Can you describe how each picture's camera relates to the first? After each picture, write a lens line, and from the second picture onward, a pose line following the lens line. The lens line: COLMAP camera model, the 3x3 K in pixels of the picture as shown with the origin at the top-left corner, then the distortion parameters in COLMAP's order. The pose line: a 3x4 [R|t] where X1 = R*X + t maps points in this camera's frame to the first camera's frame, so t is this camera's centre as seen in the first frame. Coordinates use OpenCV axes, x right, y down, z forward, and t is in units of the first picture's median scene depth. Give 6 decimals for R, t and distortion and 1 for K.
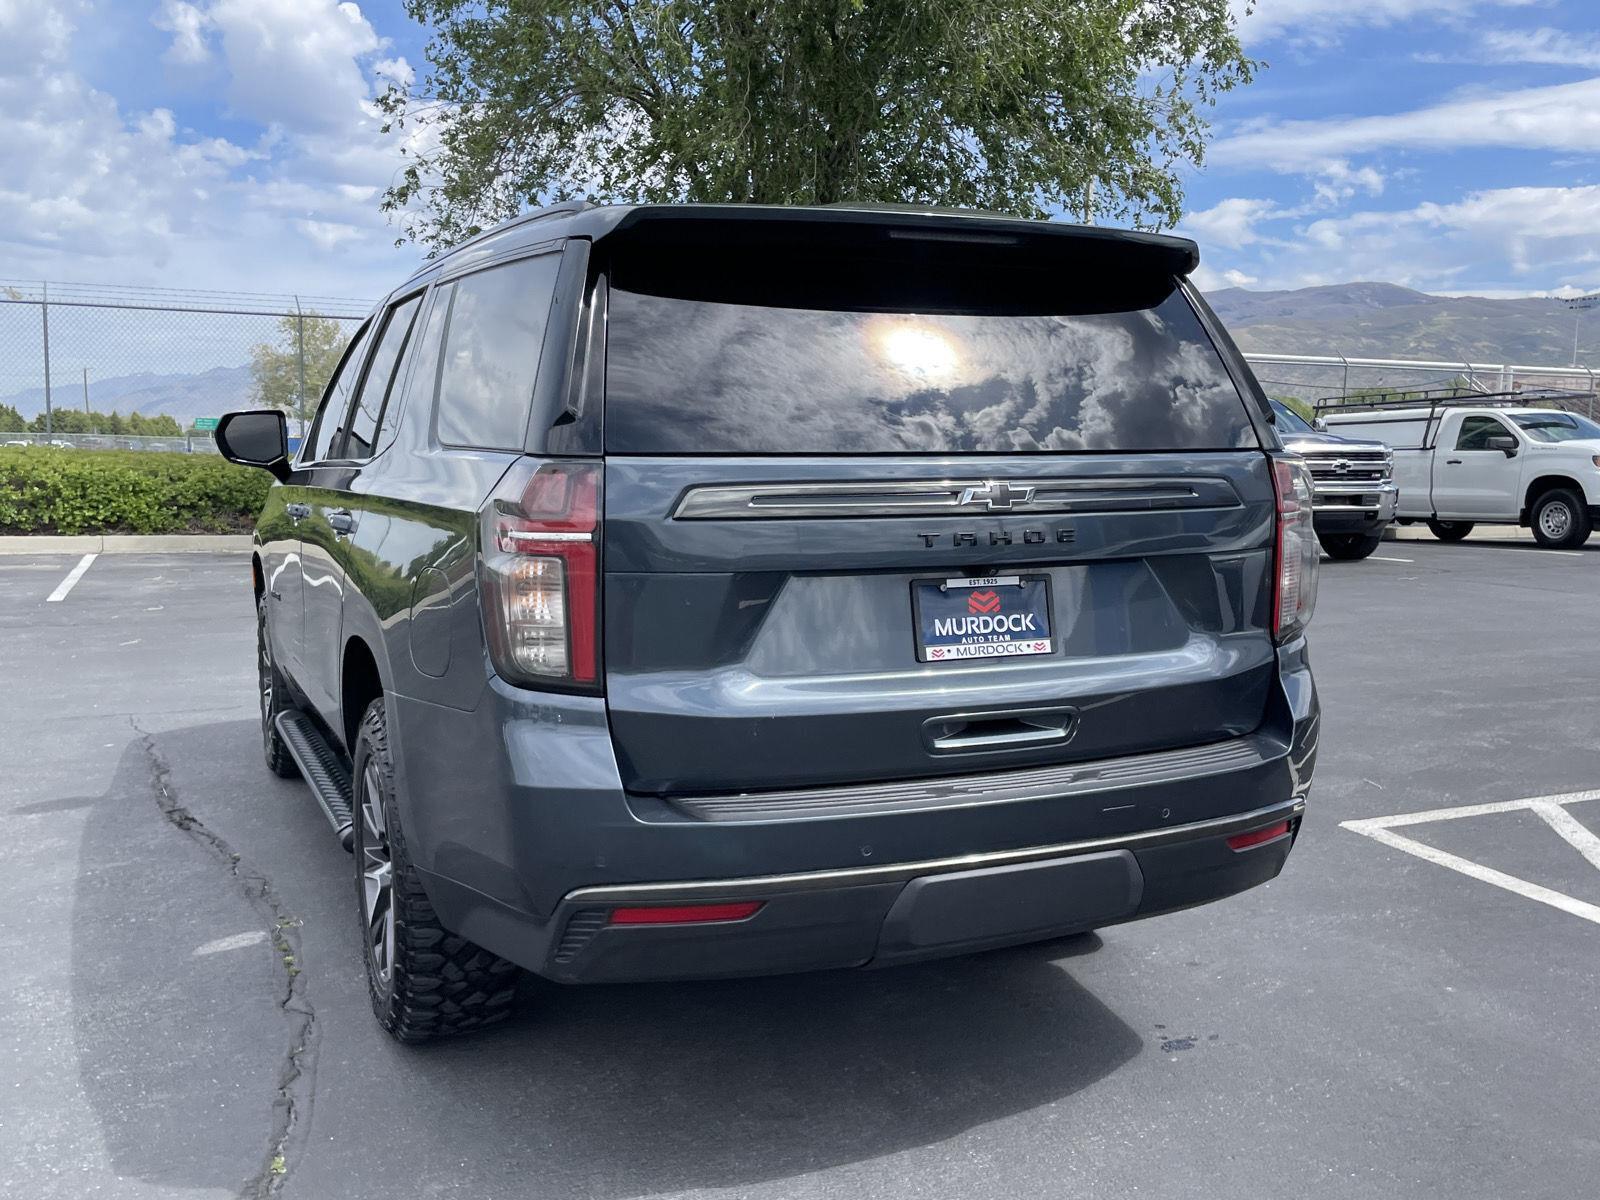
lens RADIAL K [[1528.5, 0, 832.4], [0, 1528.5, 594.3], [0, 0, 1]] dist [0.035150, 0.000000]
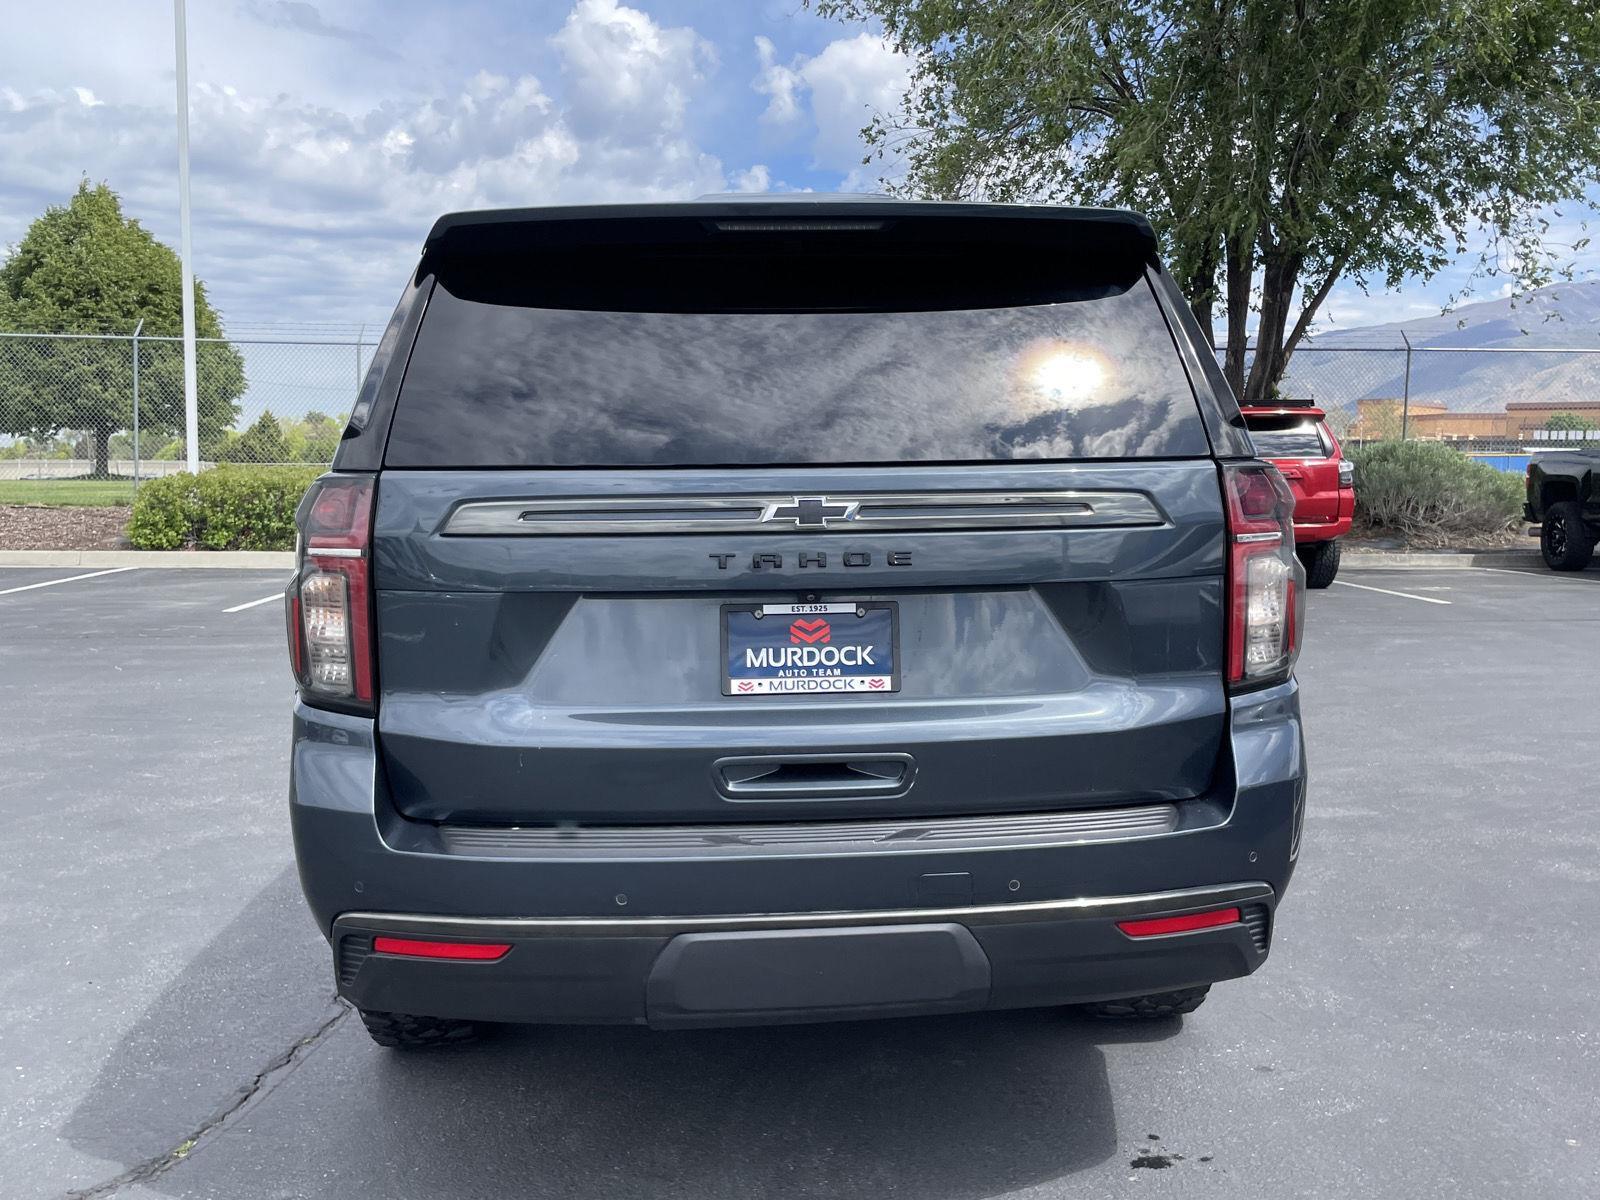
lens RADIAL K [[1528.5, 0, 834.1], [0, 1528.5, 604.4], [0, 0, 1]] dist [0.035150, 0.000000]
pose [[0.937921, 0.022093, -0.346145, 0.417790], [-0.024778, 0.999687, -0.003333, -0.008033], [0.345963, 0.011703, 0.938175, 0.167867]]
